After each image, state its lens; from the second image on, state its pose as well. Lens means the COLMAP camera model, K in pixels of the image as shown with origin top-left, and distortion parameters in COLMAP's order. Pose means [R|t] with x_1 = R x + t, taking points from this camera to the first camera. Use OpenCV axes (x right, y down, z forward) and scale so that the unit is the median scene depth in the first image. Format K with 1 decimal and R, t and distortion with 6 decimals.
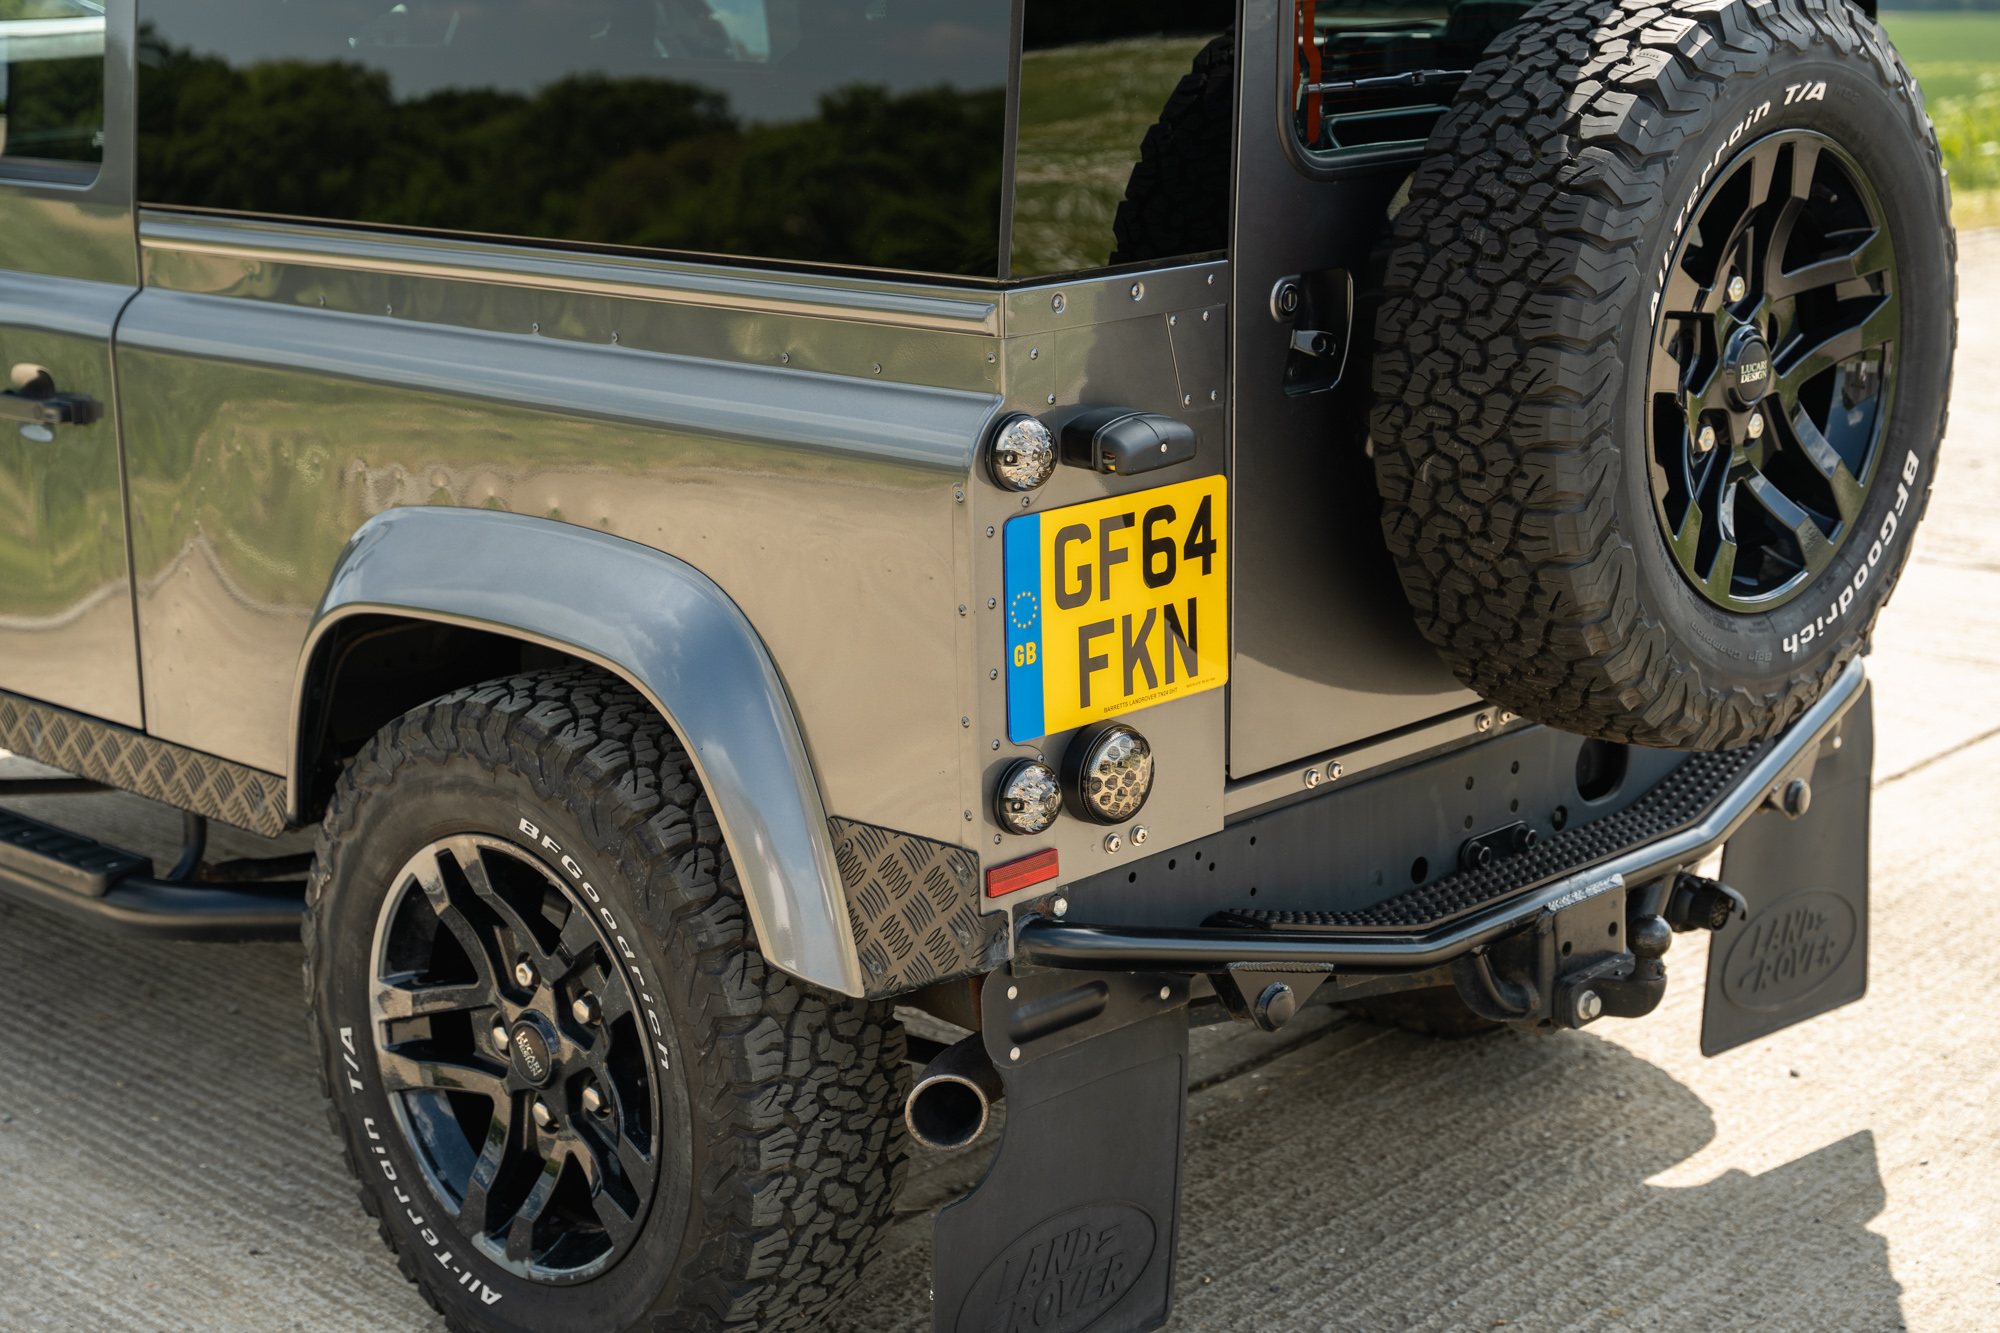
lens RADIAL K [[3245.7, 0, 1001.8], [0, 3245.7, 665.7], [0, 0, 1]] dist [0.004461, -0.089004]
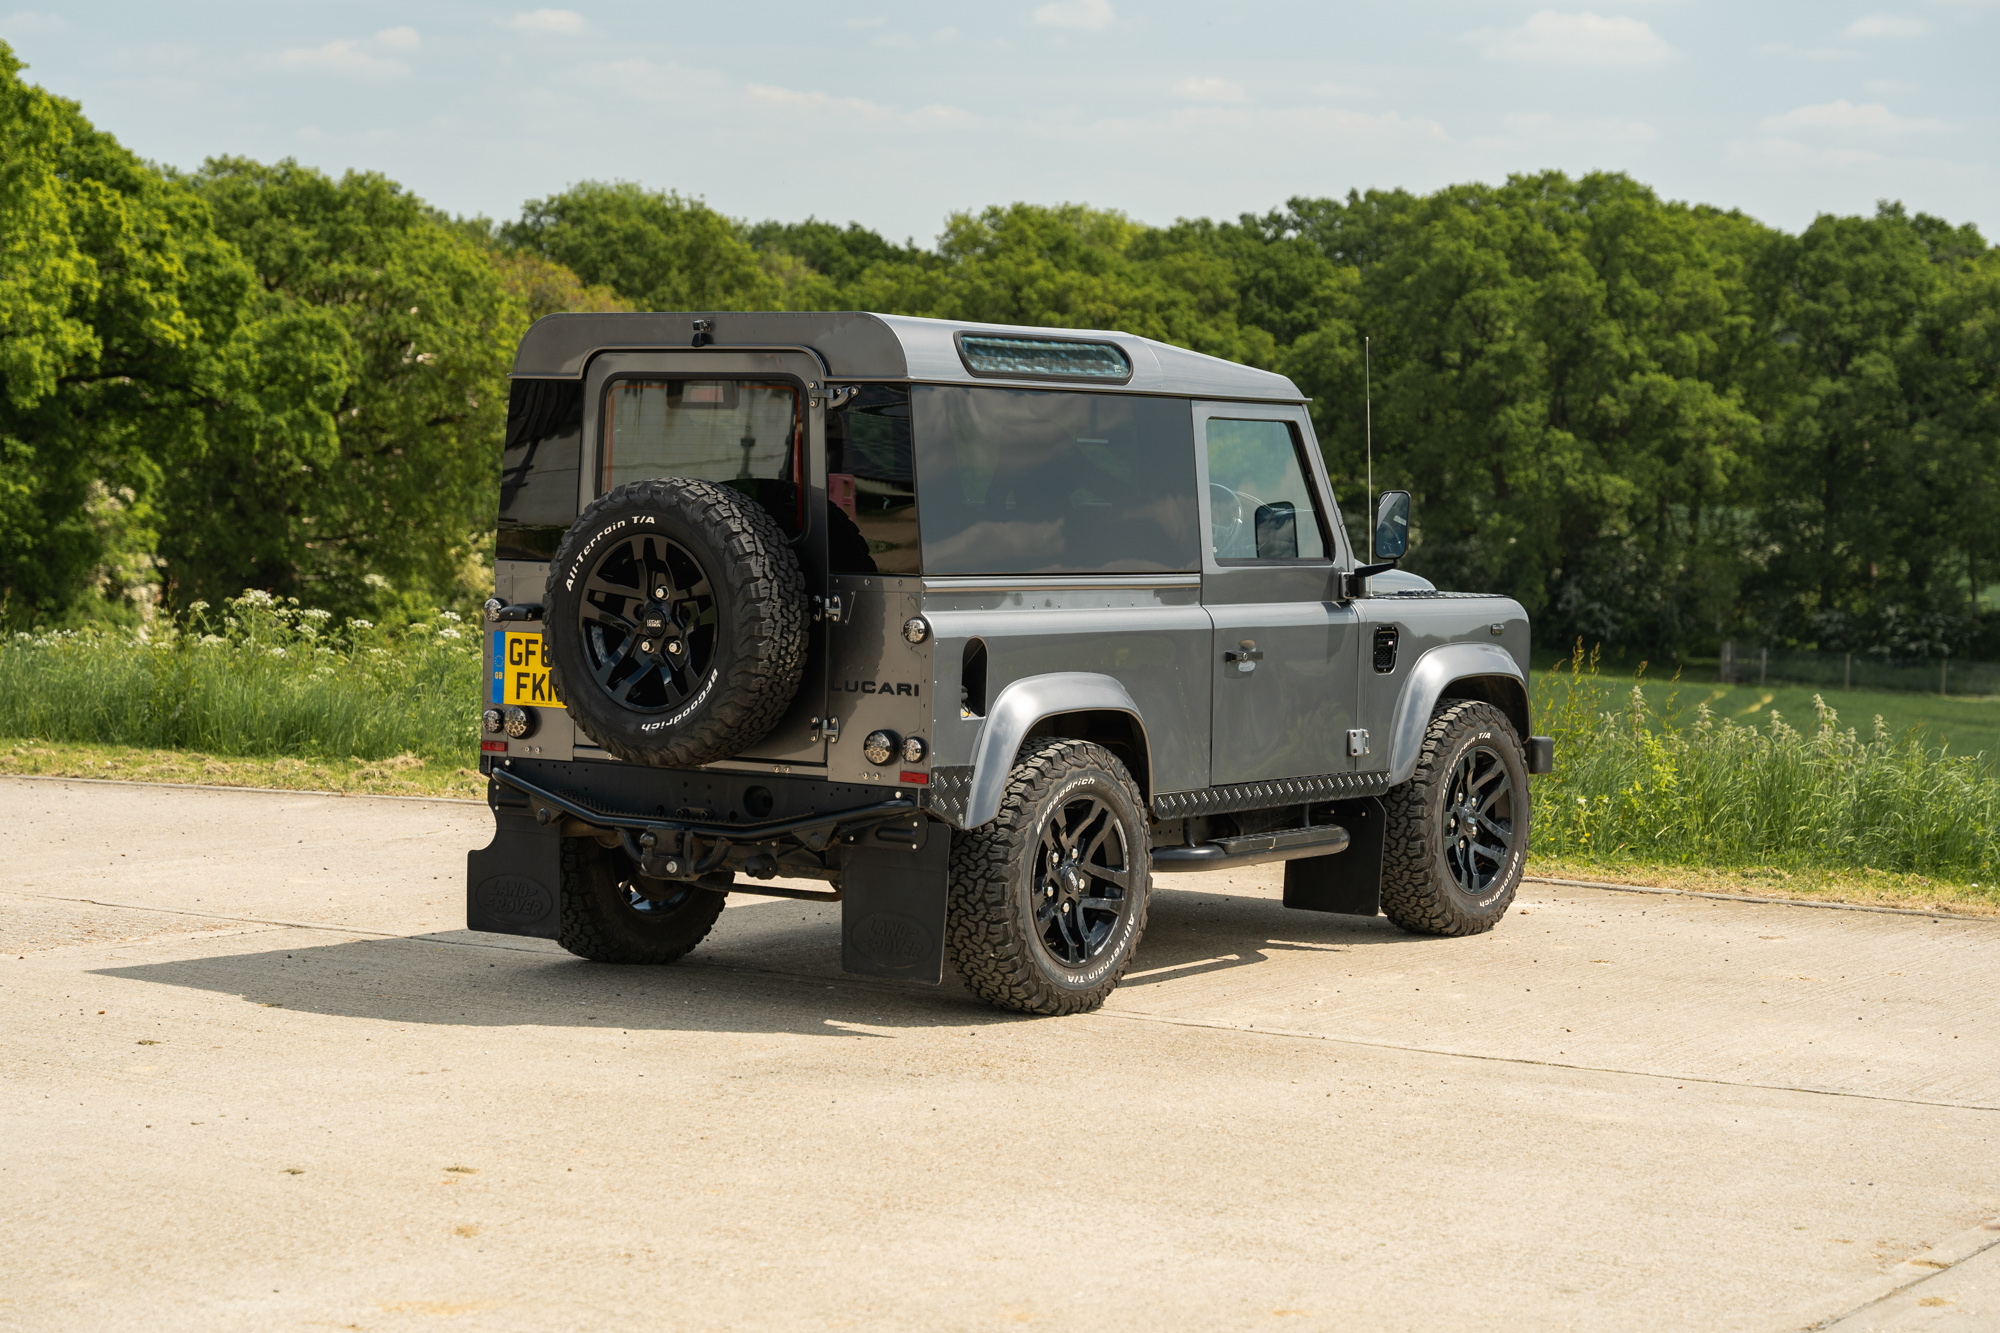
lens RADIAL K [[3997.5, 0, 1005.5], [0, 3997.5, 667.9], [0, 0, 1]] dist [-0.024141, -0.052747]
pose [[0.153104, 0.070699, -0.985678, 3.710752], [-0.254346, 0.966653, 0.029827, -0.238778], [0.954917, 0.246137, 0.165980, 0.775633]]
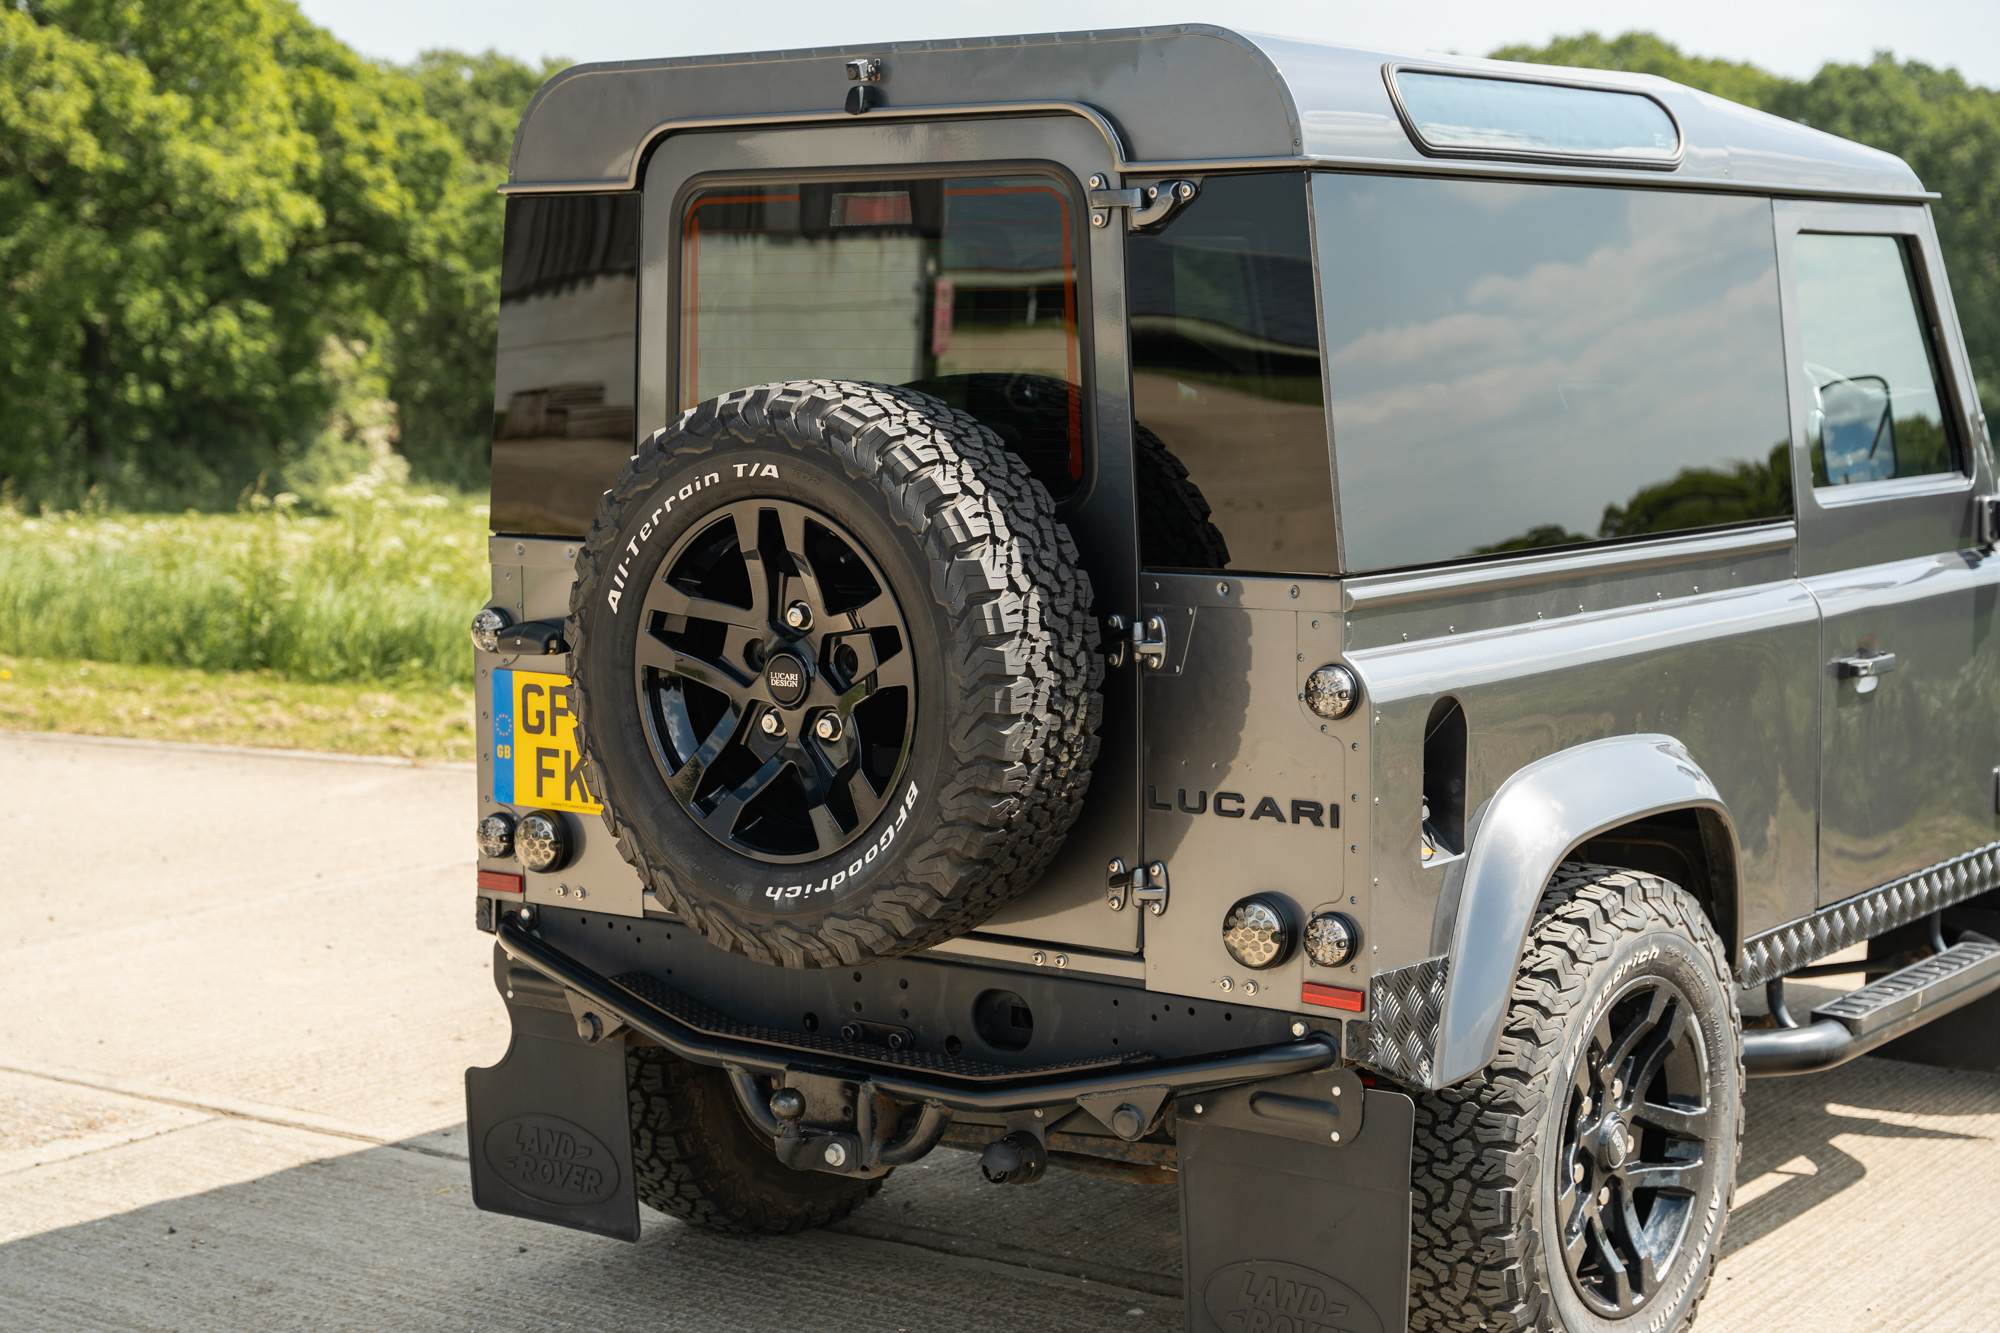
lens RADIAL K [[3324.7, 0, 996.7], [0, 3324.7, 658.6], [0, 0, 1]] dist [-0.025935, 0.014656]
pose [[0.118589, 0.123118, -0.985281, 1.646738], [-0.227958, 0.969155, 0.093666, -0.256944], [0.966422, 0.213494, 0.142997, 0.933535]]
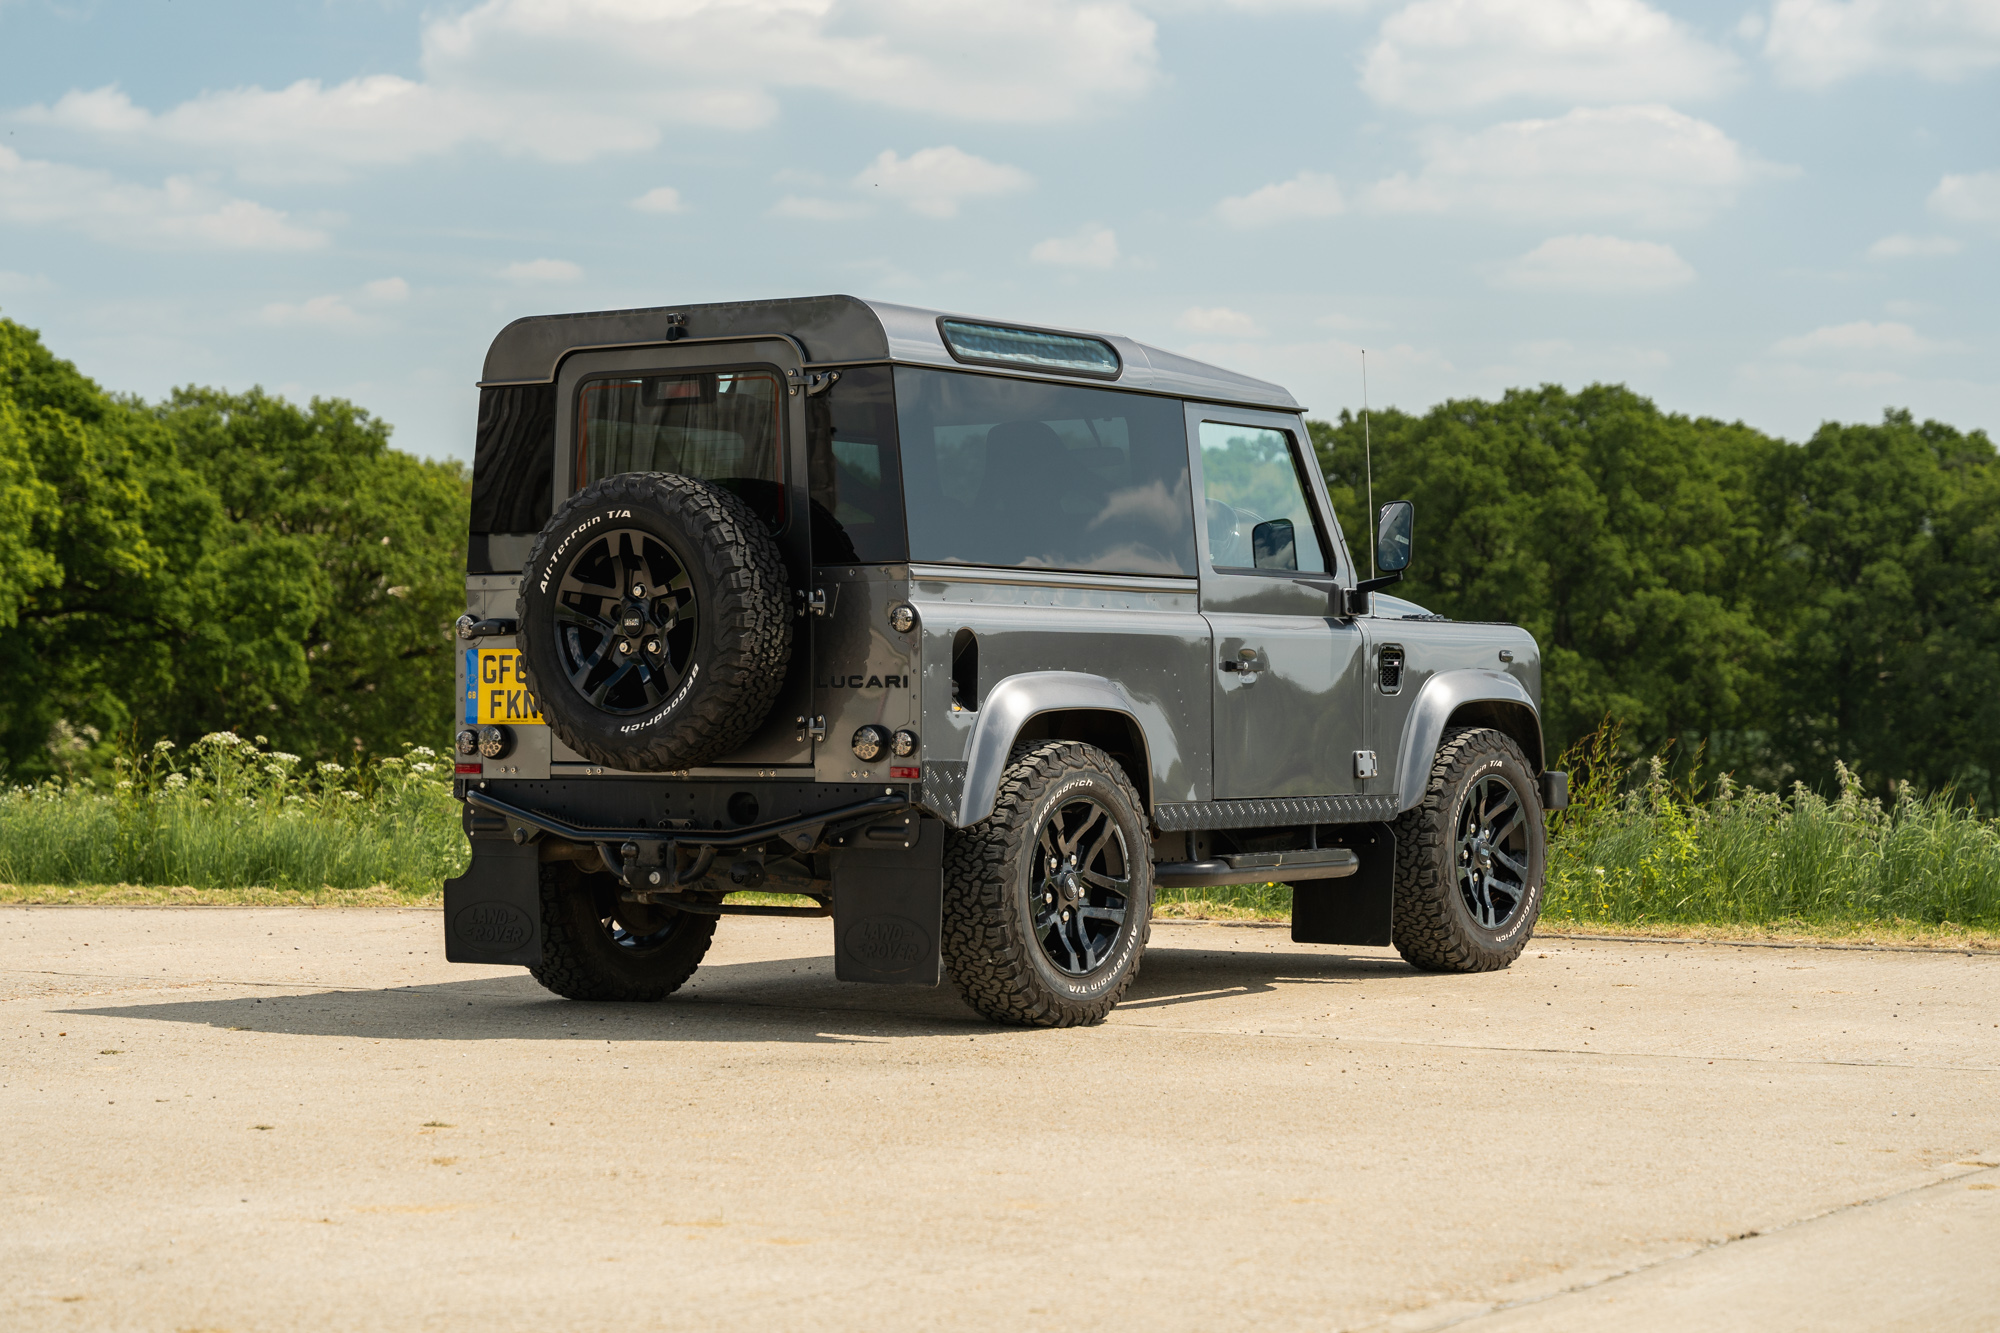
lens RADIAL K [[4114.9, 0, 996.0], [0, 4114.9, 712.2], [0, 0, 1]] dist [-0.006386, -0.213877]
pose [[0.153626, 0.018005, -0.987965, 3.692276], [-0.232998, 0.972301, -0.018511, -0.029223], [0.960266, 0.233038, 0.153566, 0.831948]]
